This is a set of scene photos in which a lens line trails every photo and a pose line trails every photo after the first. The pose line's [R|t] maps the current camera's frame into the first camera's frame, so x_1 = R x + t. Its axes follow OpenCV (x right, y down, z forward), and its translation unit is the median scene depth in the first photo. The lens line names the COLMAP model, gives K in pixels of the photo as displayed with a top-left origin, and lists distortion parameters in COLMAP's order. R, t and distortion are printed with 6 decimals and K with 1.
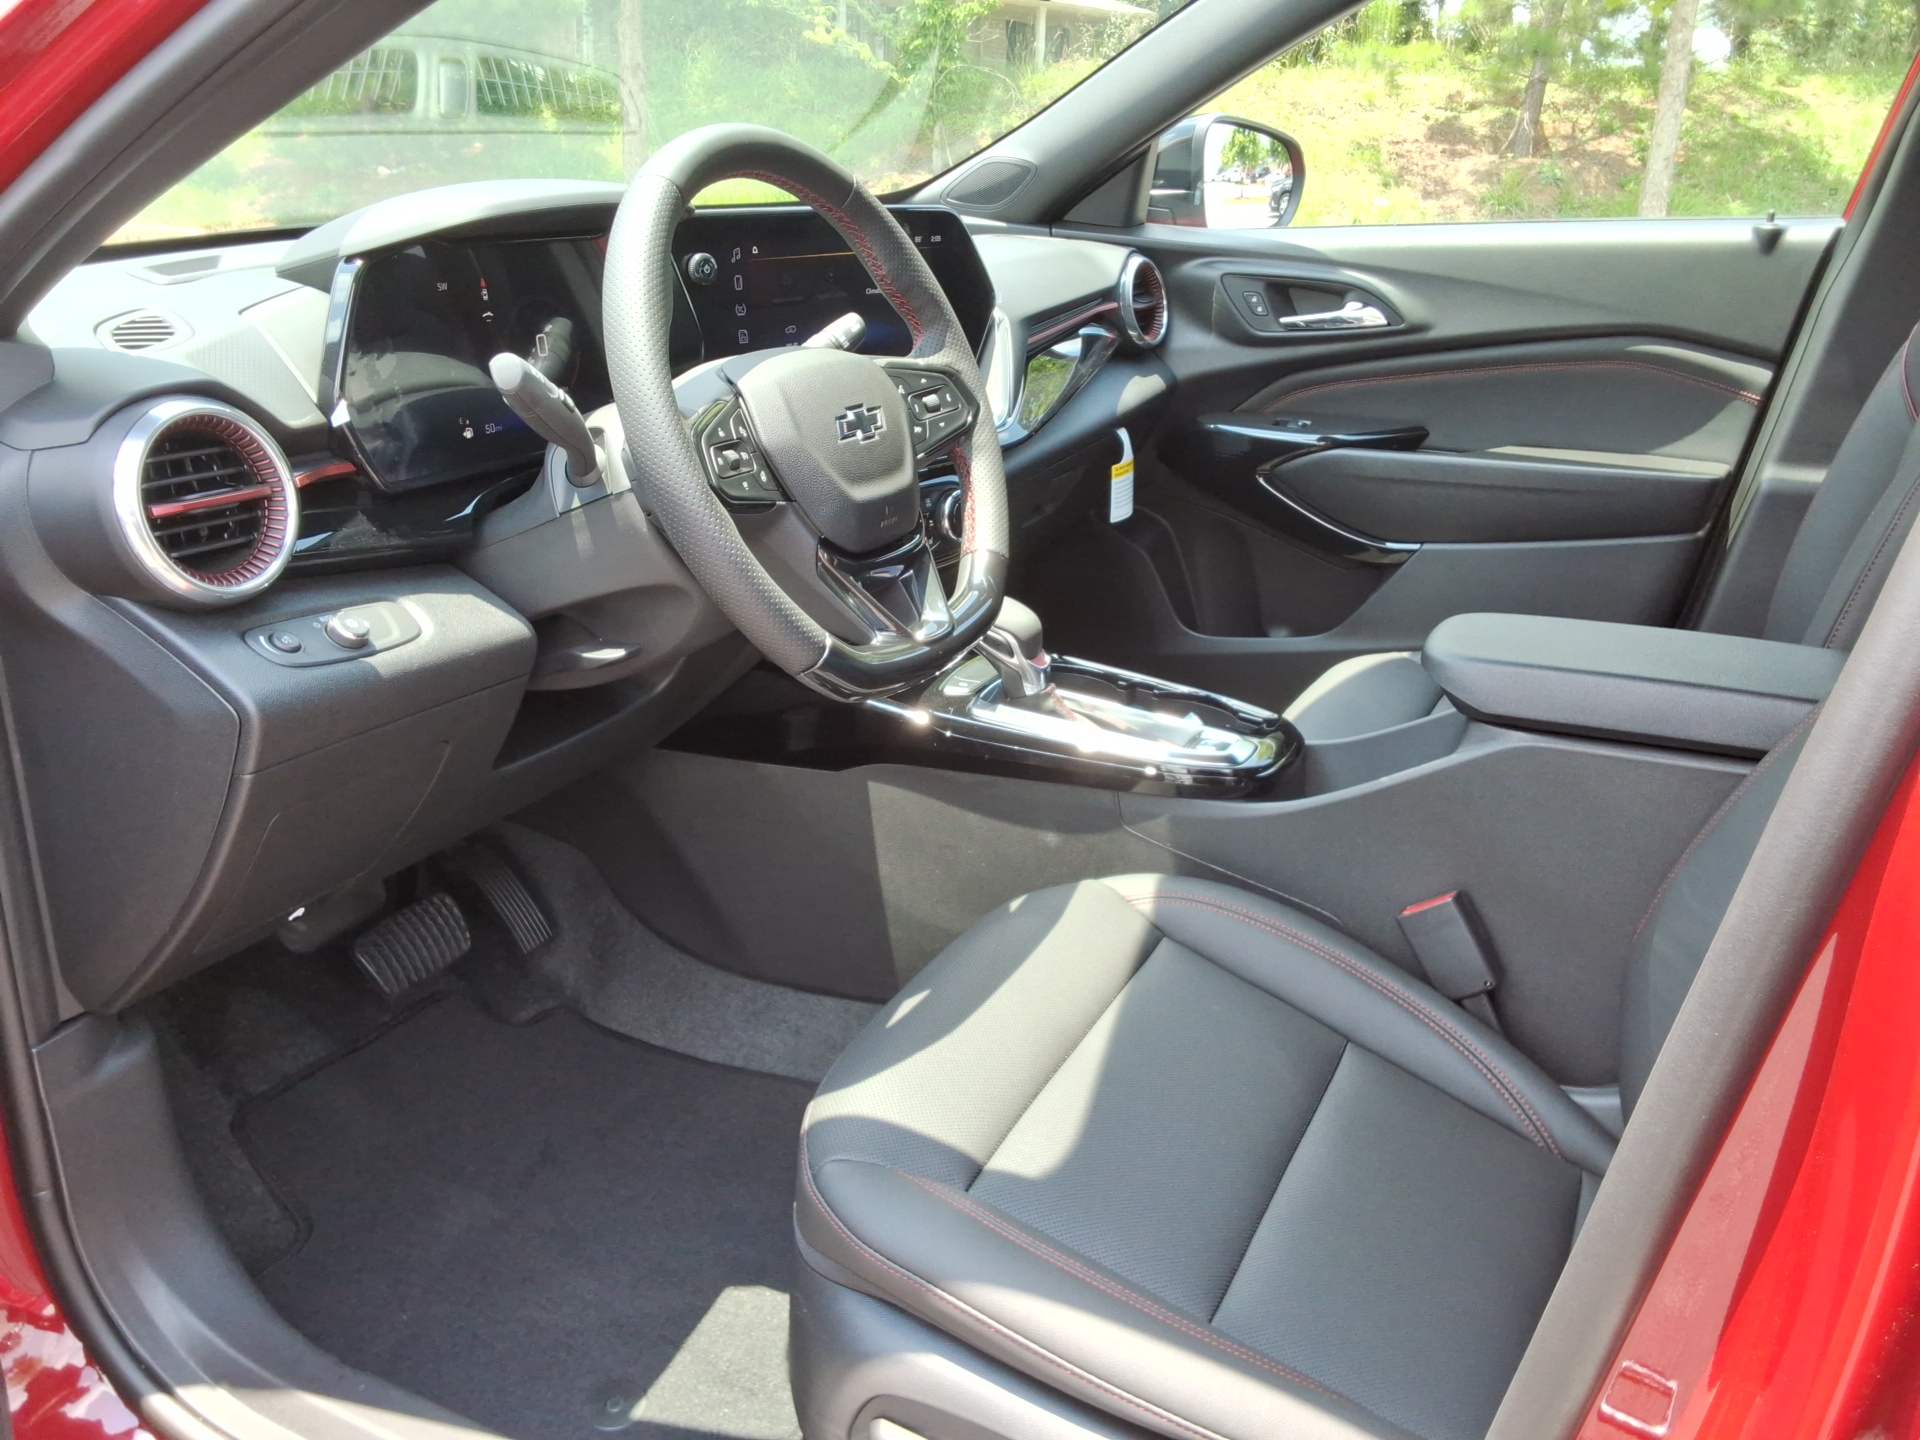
lens RADIAL K [[1549.1, 0, 975.7], [0, 1549.1, 698.9], [0, 0, 1]] dist [0.114070, -0.189356]
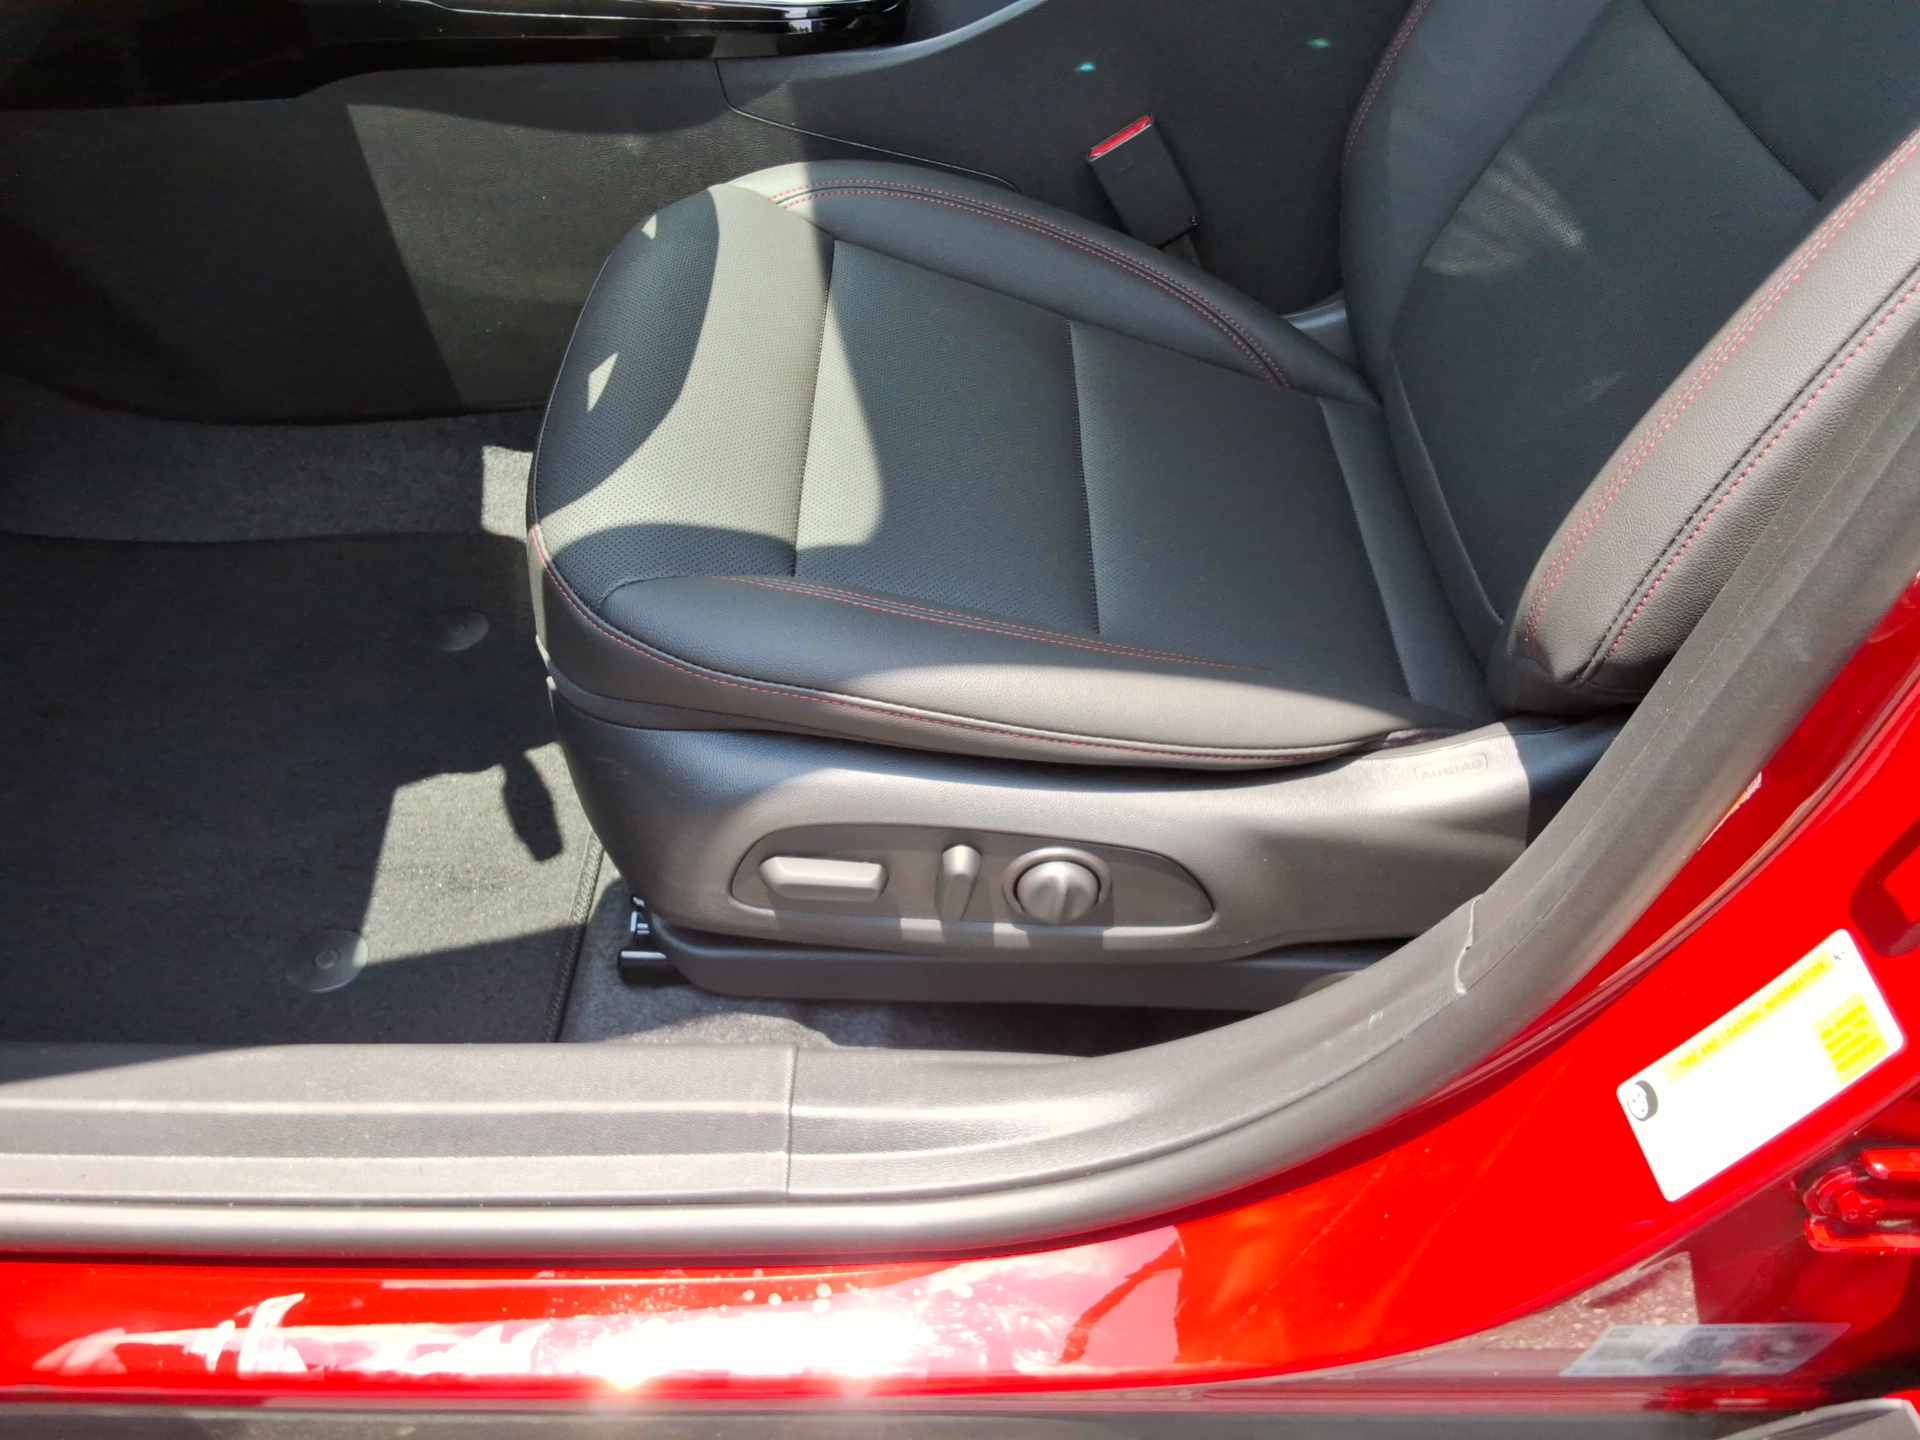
lens RADIAL K [[1544.1, 0, 975.1], [0, 1544.1, 699.9], [0, 0, 1]] dist [0.112445, -0.178051]
pose [[0.887306, -0.288931, 0.359454, -0.172166], [0.129674, 0.904281, 0.406767, 0.051137], [-0.442575, -0.314315, 0.839841, 0.223673]]
